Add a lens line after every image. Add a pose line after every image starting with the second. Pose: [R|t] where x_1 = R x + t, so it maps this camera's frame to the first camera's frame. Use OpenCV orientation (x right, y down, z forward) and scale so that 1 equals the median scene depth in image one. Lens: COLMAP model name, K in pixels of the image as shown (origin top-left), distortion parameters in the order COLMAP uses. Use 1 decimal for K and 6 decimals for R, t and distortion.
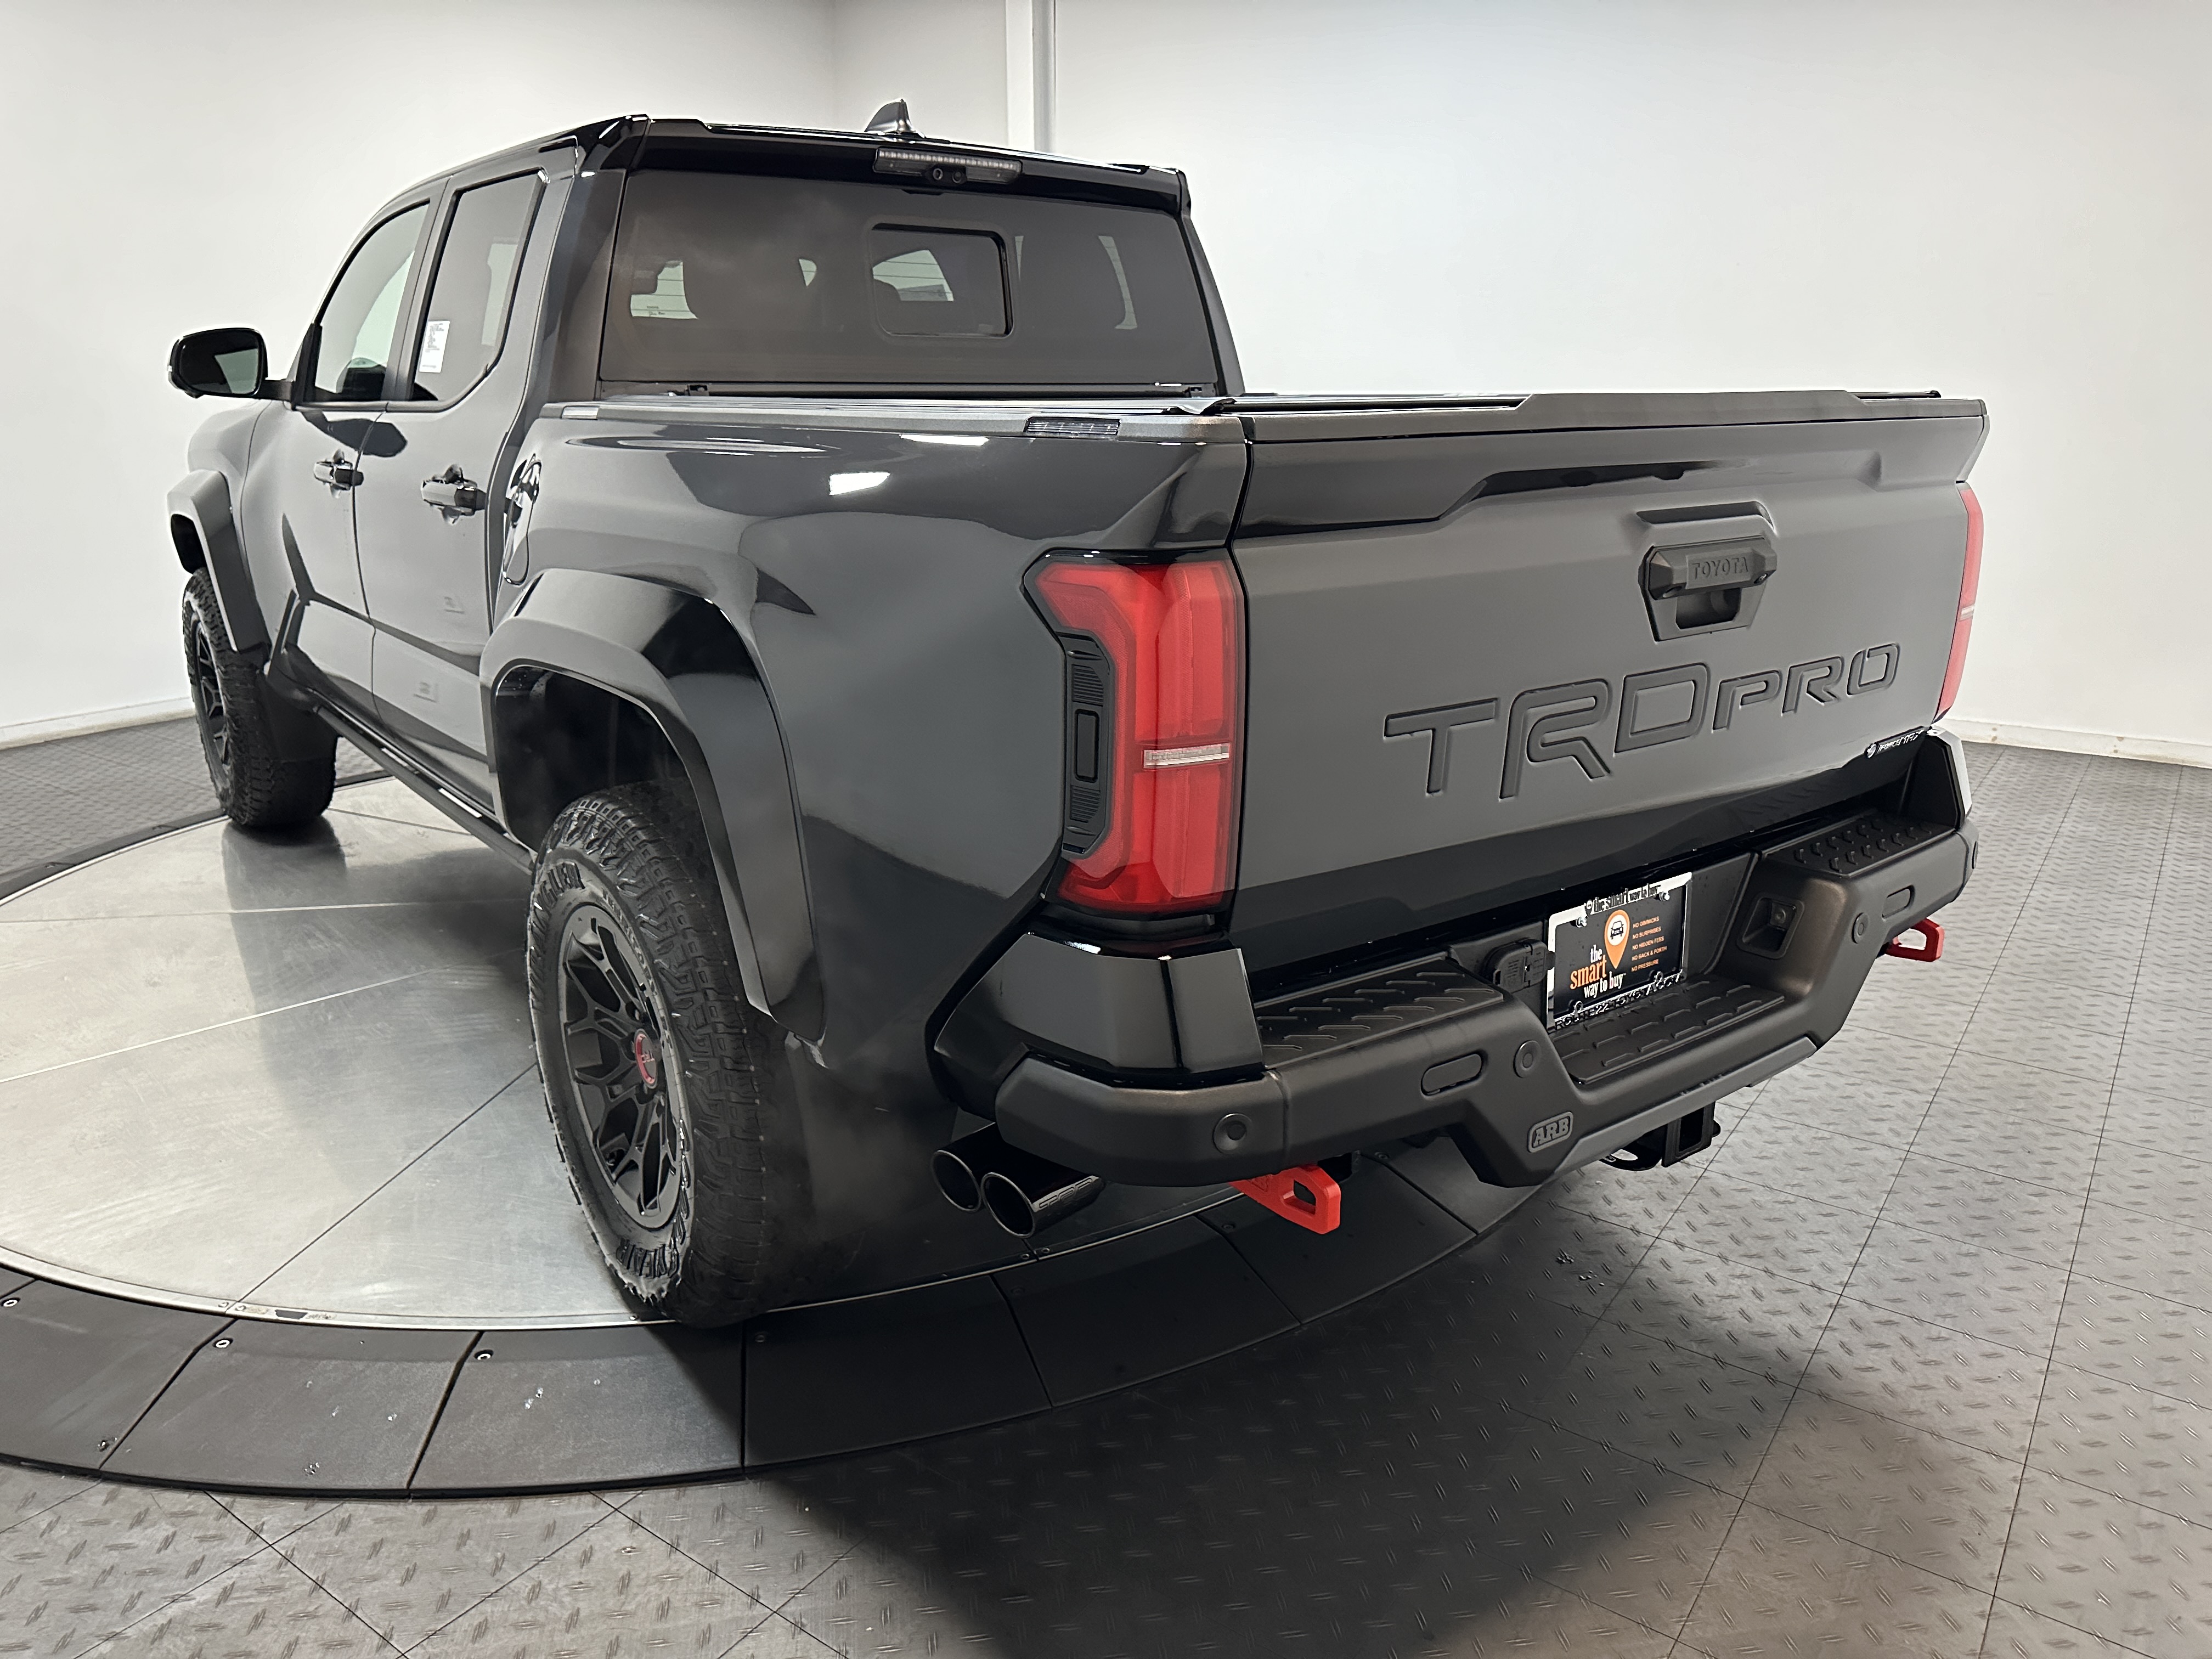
lens RADIAL K [[1569.6, 0, 1104.5], [0, 1569.6, 835.0], [0, 0, 1]] dist [0.018166, -0.039198]
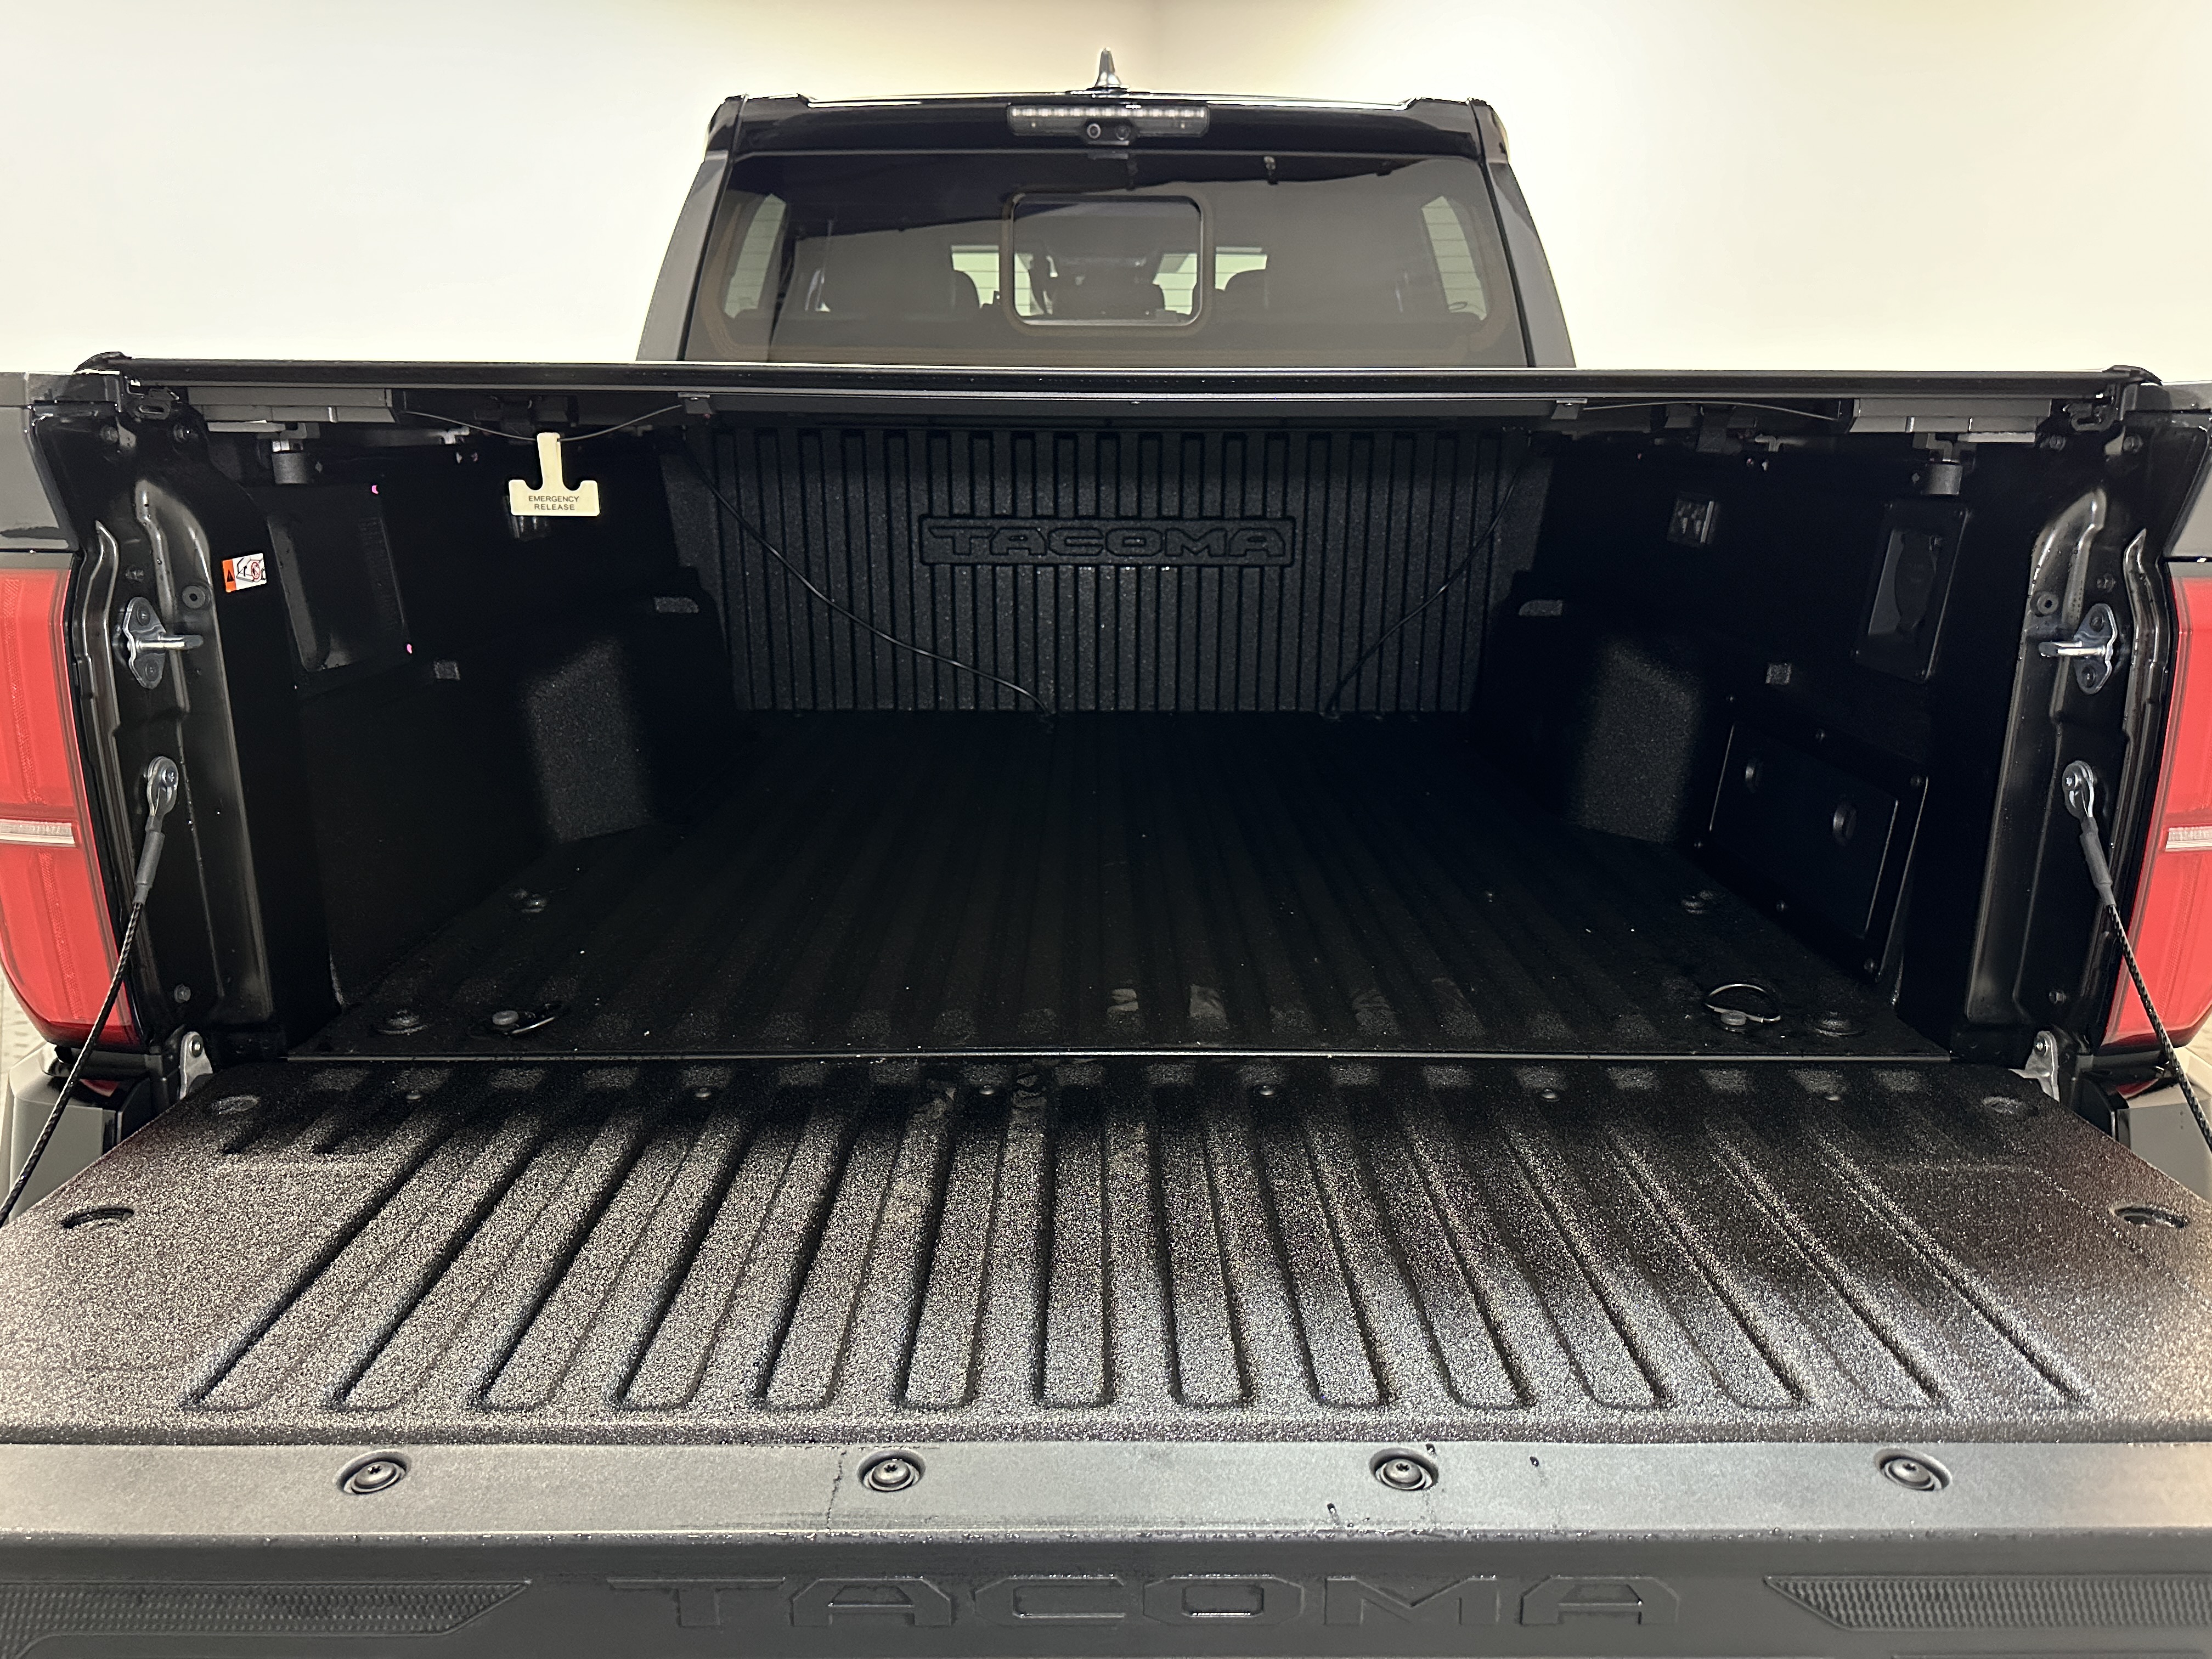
lens RADIAL K [[1569.6, 0, 1109.0], [0, 1569.6, 836.8], [0, 0, 1]] dist [0.018166, -0.039198]
pose [[0.808588, 0.161009, -0.565916, 0.630635], [-0.171129, 0.984605, 0.035620, -0.115502], [0.562939, 0.068043, 0.823693, 0.488131]]
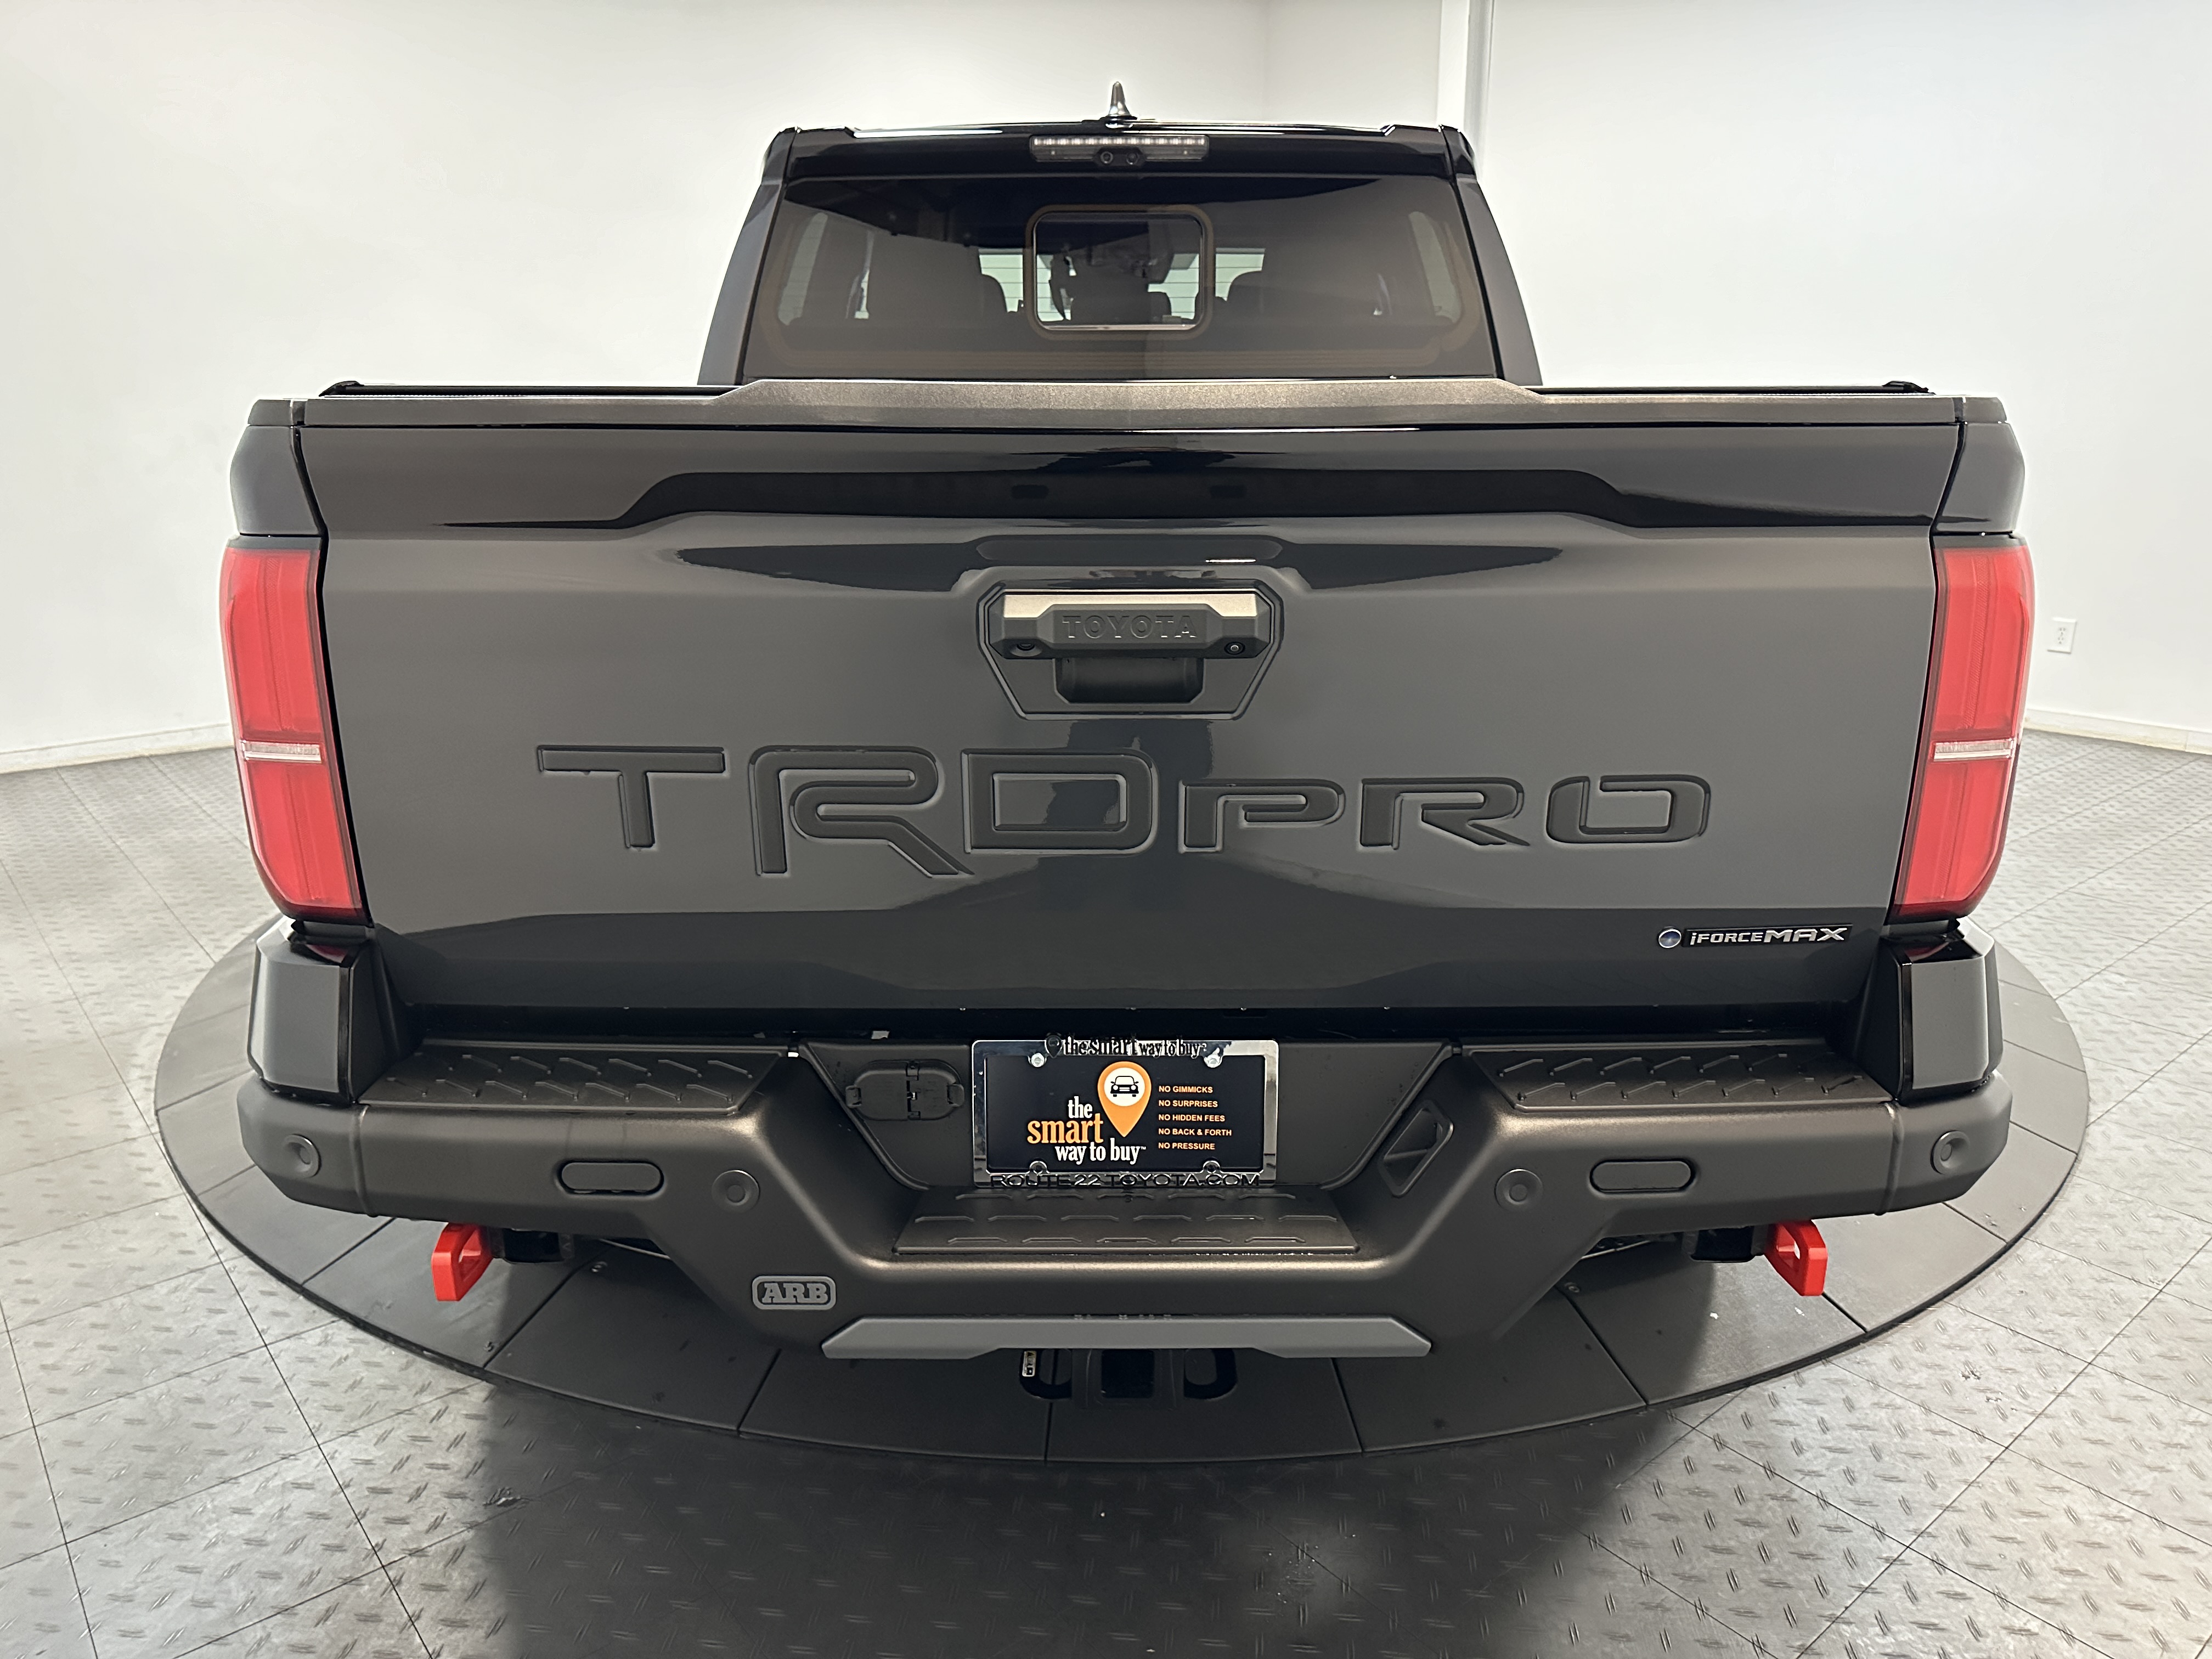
lens RADIAL K [[1569.6, 0, 1115.4], [0, 1569.6, 815.1], [0, 0, 1]] dist [0.018166, -0.039198]
pose [[0.803361, 0.158978, -0.573880, 0.730293], [-0.167243, 0.985152, 0.038791, -0.096667], [0.571526, 0.064814, 0.818020, 0.364753]]
